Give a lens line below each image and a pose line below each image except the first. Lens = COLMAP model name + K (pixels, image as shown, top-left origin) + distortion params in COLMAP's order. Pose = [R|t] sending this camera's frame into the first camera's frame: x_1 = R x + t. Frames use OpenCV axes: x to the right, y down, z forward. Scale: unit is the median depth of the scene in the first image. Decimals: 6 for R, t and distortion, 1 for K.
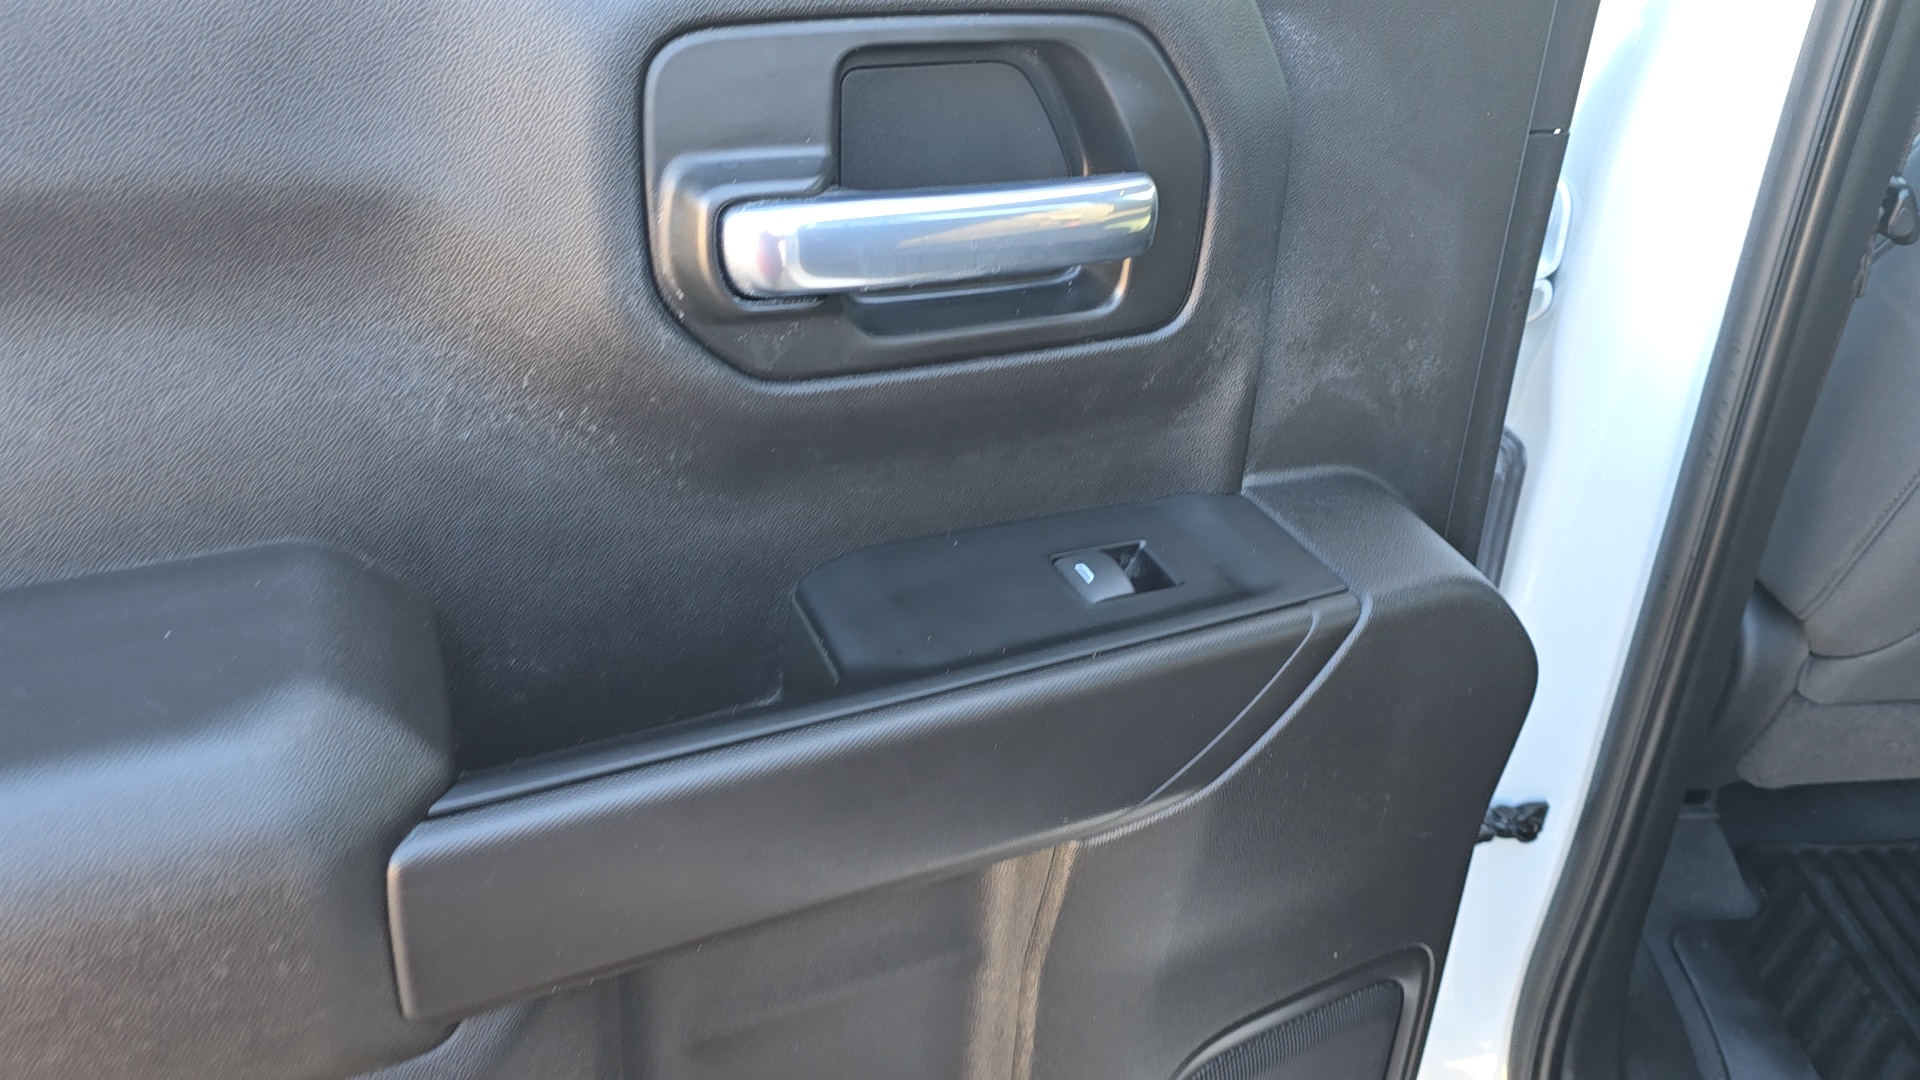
lens RADIAL K [[1609.1, 0, 955.0], [0, 1609.1, 530.7], [0, 0, 1]] dist [-0.003586, -0.000649]
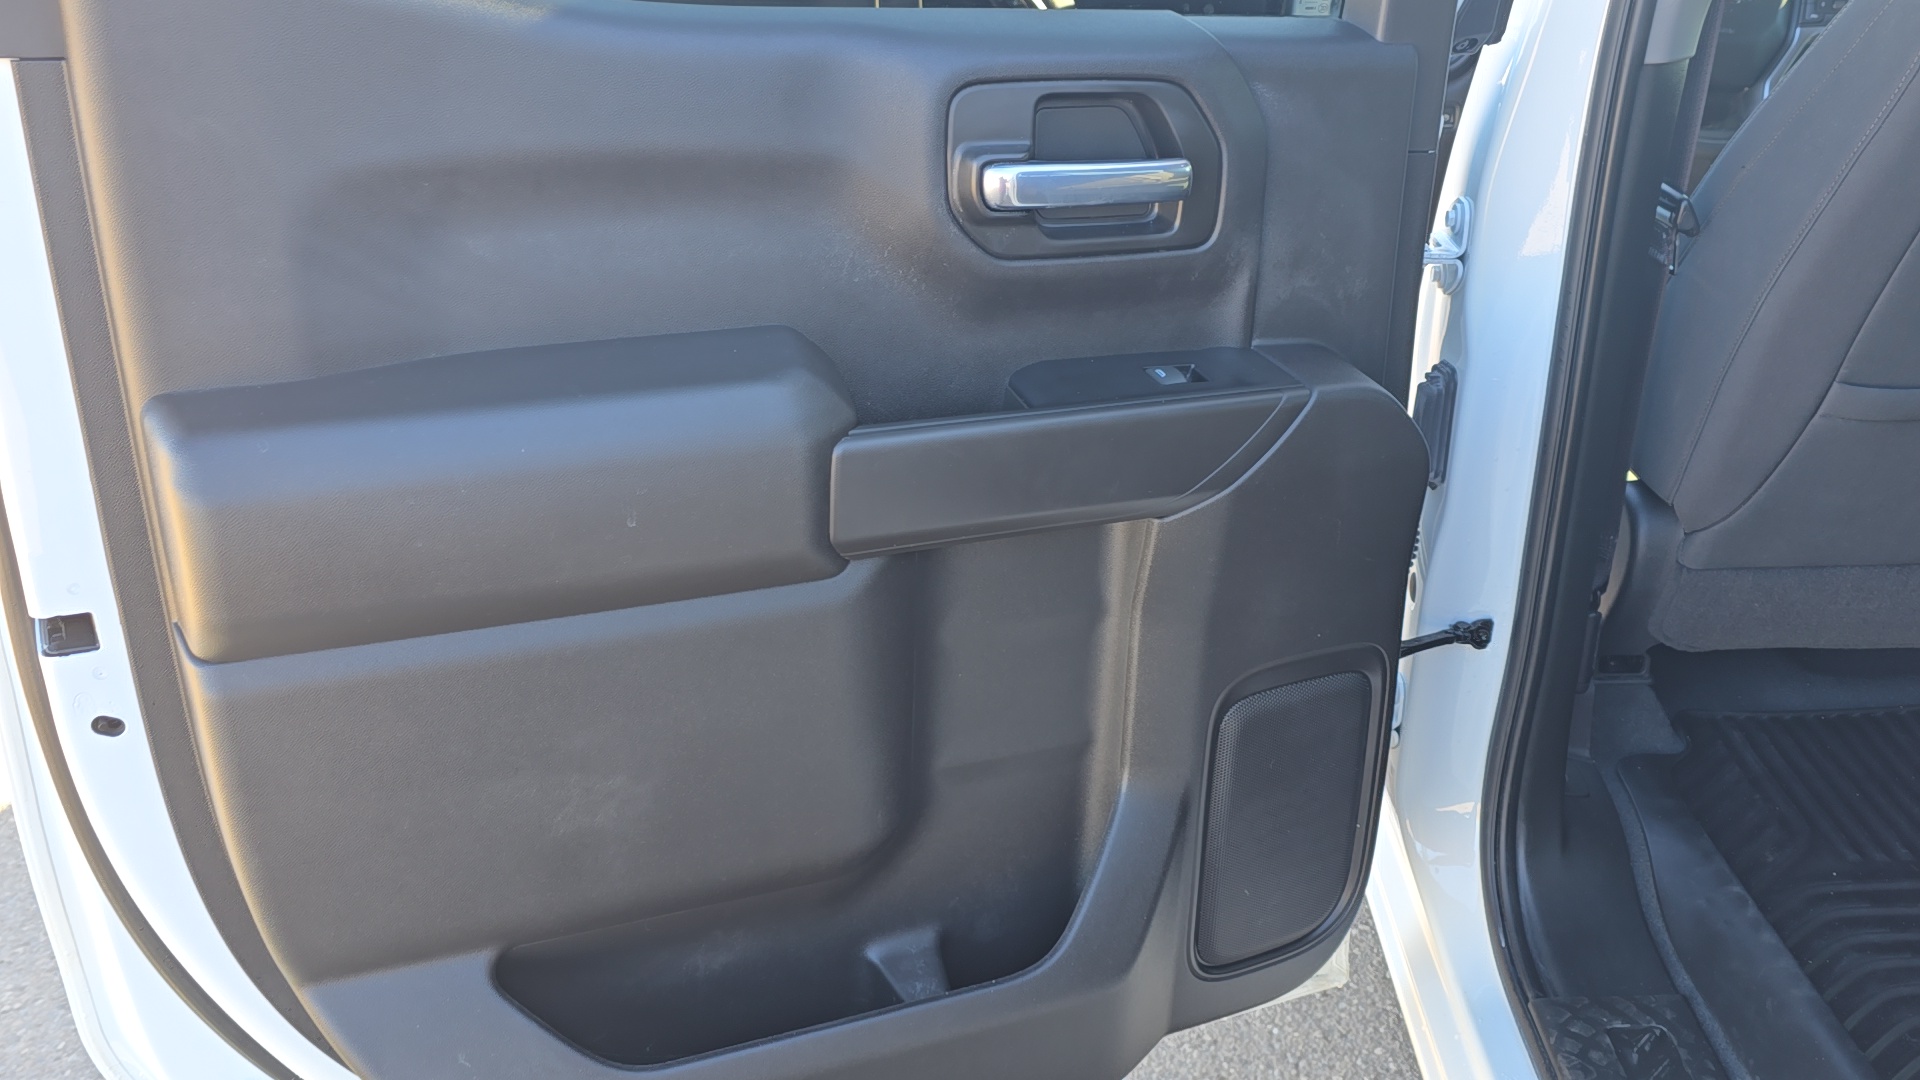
lens RADIAL K [[1682.7, 0, 947.6], [0, 1682.7, 546.2], [0, 0, 1]] dist [-0.003363, 0.001969]
pose [[0.996173, -0.001770, -0.087385, 0.003629], [-0.008339, 0.993308, -0.115193, 0.421054], [0.087004, 0.115481, 0.989492, -0.877411]]
